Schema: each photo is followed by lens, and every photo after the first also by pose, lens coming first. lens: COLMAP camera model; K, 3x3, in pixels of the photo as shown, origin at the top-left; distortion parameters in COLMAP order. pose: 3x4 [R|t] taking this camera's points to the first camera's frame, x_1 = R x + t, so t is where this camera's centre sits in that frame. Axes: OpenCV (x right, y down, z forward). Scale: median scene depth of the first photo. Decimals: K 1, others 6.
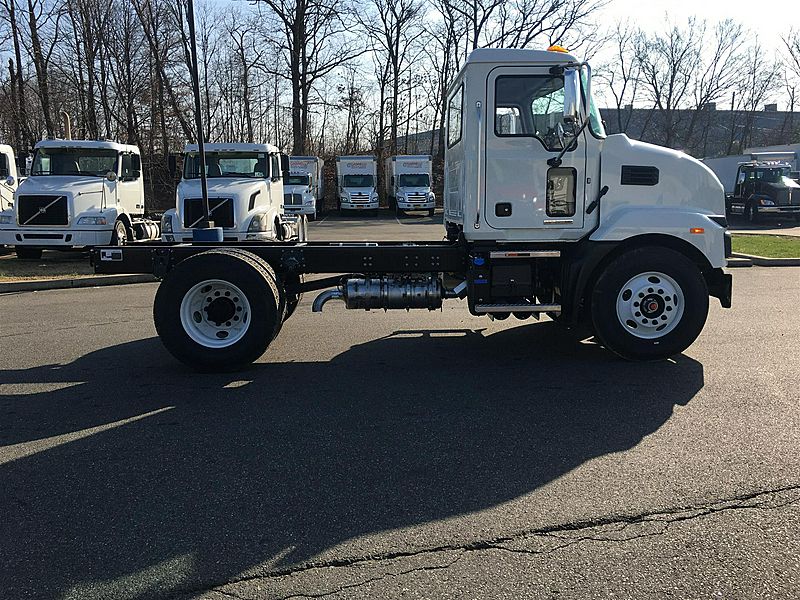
lens RADIAL K [[721.1, 0, 332.5], [0, 721.1, 329.6], [0, 0, 1]] dist [0.012210, 0.004529]
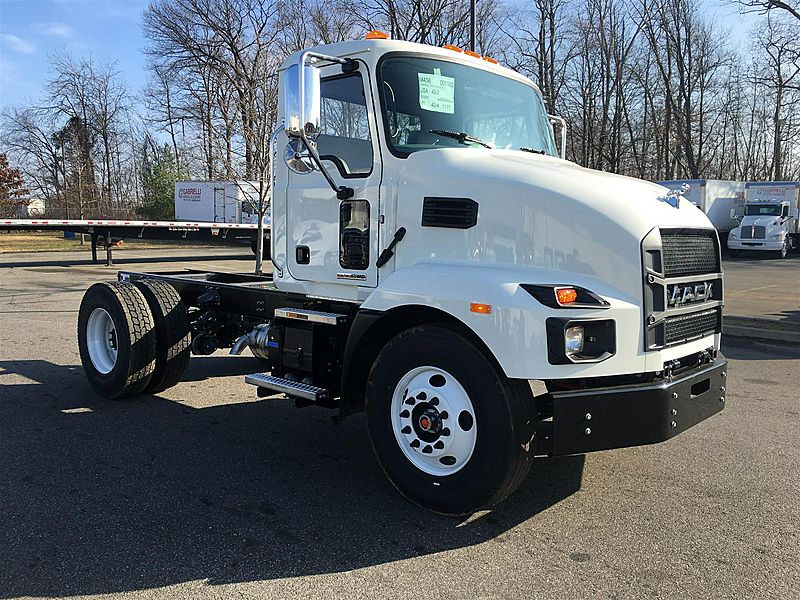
lens RADIAL K [[692.7, 0, 400.0], [0, 692.7, 300.0], [0, 0, 1]] dist [0.003897, -0.002728]
pose [[0.730697, 0.091845, -0.676496, 0.814277], [-0.140042, 0.990002, -0.016854, -0.122132], [0.668184, 0.107053, 0.736254, 0.539097]]
